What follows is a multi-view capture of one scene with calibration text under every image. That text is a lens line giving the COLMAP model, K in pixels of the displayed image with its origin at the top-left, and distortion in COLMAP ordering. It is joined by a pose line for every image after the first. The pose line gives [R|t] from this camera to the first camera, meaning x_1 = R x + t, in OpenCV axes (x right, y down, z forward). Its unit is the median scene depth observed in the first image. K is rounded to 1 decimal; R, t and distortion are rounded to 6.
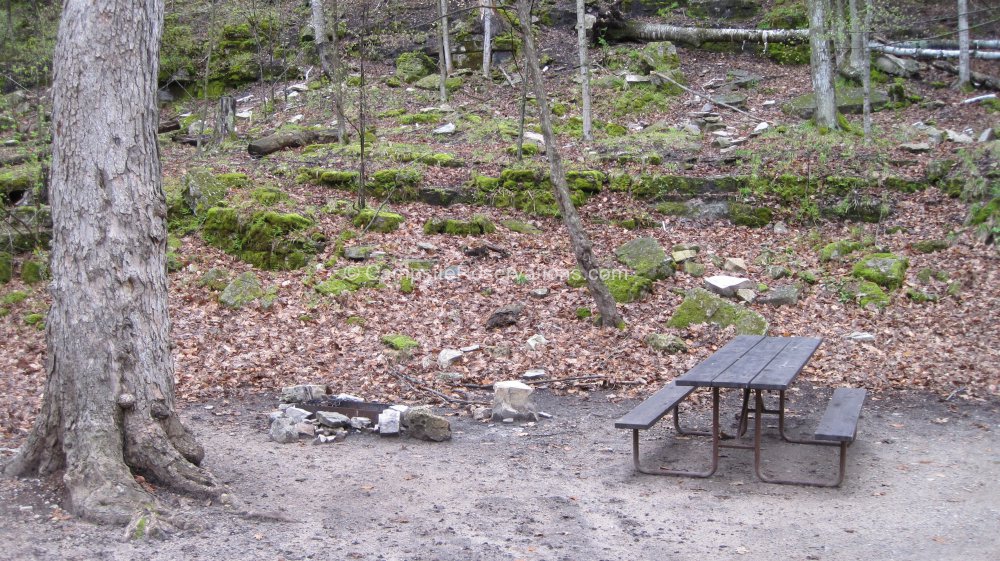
lens RADIAL K [[1026.2, 0, 498.1], [0, 1026.2, 276.4], [0, 0, 1]] dist [-0.171680, 0.136202]
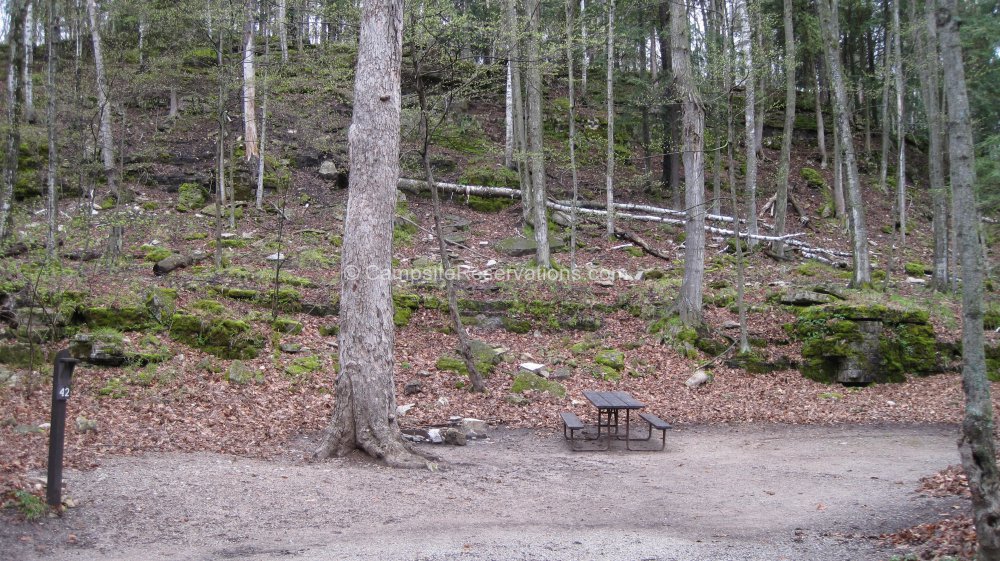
lens RADIAL K [[1026.2, 0, 498.1], [0, 1026.2, 276.4], [0, 0, 1]] dist [-0.171680, 0.136202]
pose [[0.912595, 0.033876, 0.407460, -0.437747], [0.004594, 0.995649, -0.093068, 0.011861], [-0.408840, 0.086805, 0.908468, -0.453958]]
